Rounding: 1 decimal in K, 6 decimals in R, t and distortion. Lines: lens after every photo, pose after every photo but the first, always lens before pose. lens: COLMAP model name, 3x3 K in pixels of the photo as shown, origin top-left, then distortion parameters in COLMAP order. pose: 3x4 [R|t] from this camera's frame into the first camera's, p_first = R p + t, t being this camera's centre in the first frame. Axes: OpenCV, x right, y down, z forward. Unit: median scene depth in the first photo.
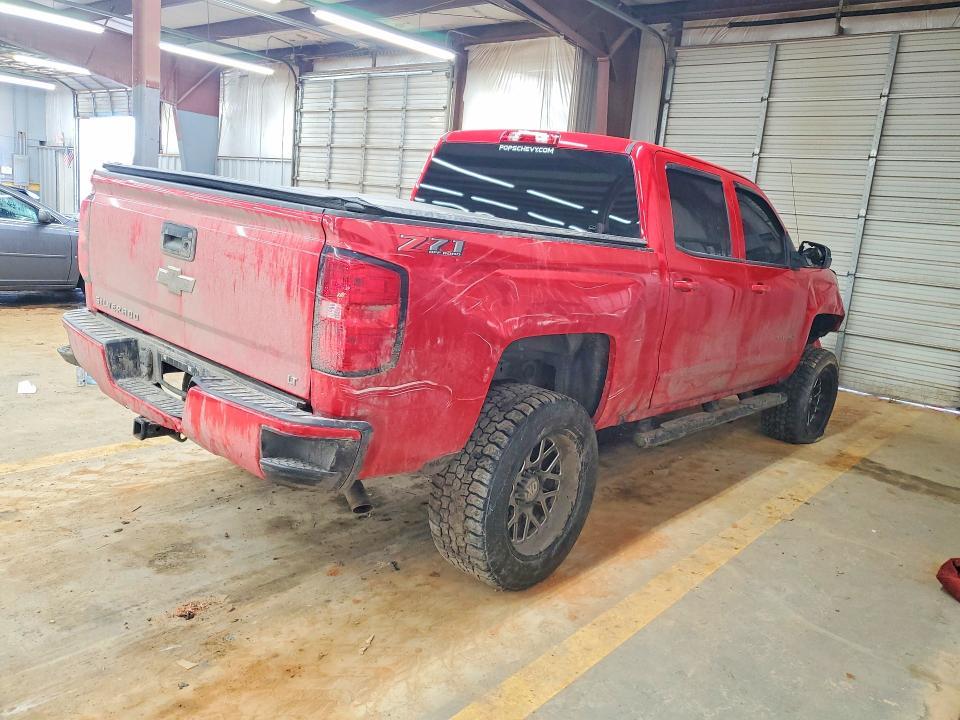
lens RADIAL K [[740.0, 0, 480.0], [0, 740.0, 360.0], [0, 0, 1]] dist [-0.029218, -0.002742]
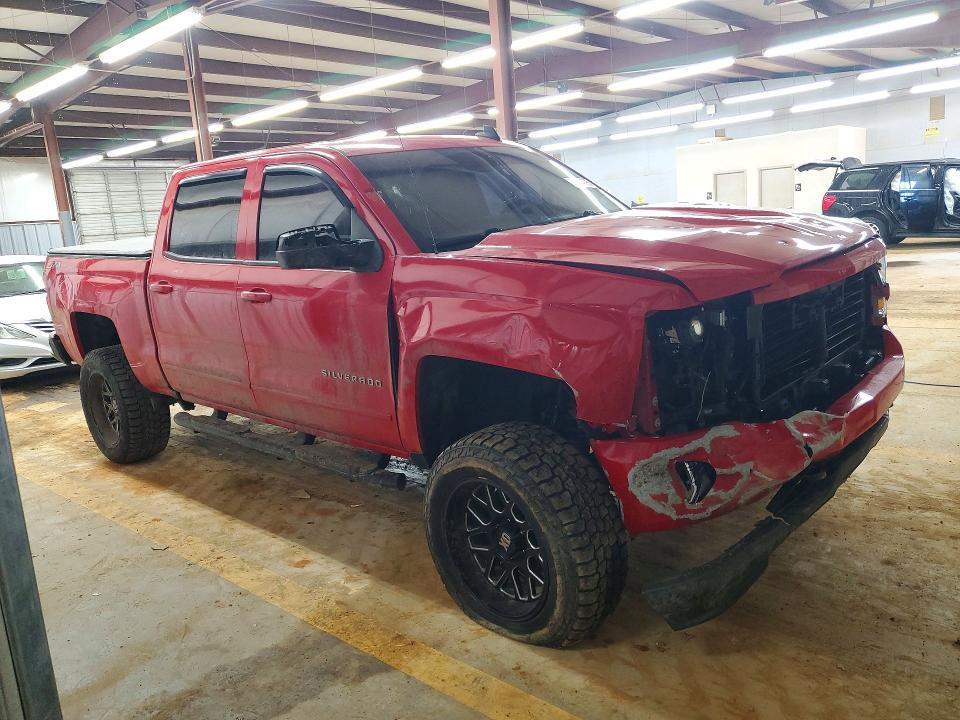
lens RADIAL K [[740.0, 0, 480.0], [0, 740.0, 360.0], [0, 0, 1]] dist [-0.029218, -0.002742]
pose [[-0.019528, 0.096774, -0.995115, 1.187801], [-0.126862, 0.987020, 0.098476, -0.132686], [0.991728, 0.128165, -0.006998, 1.277258]]
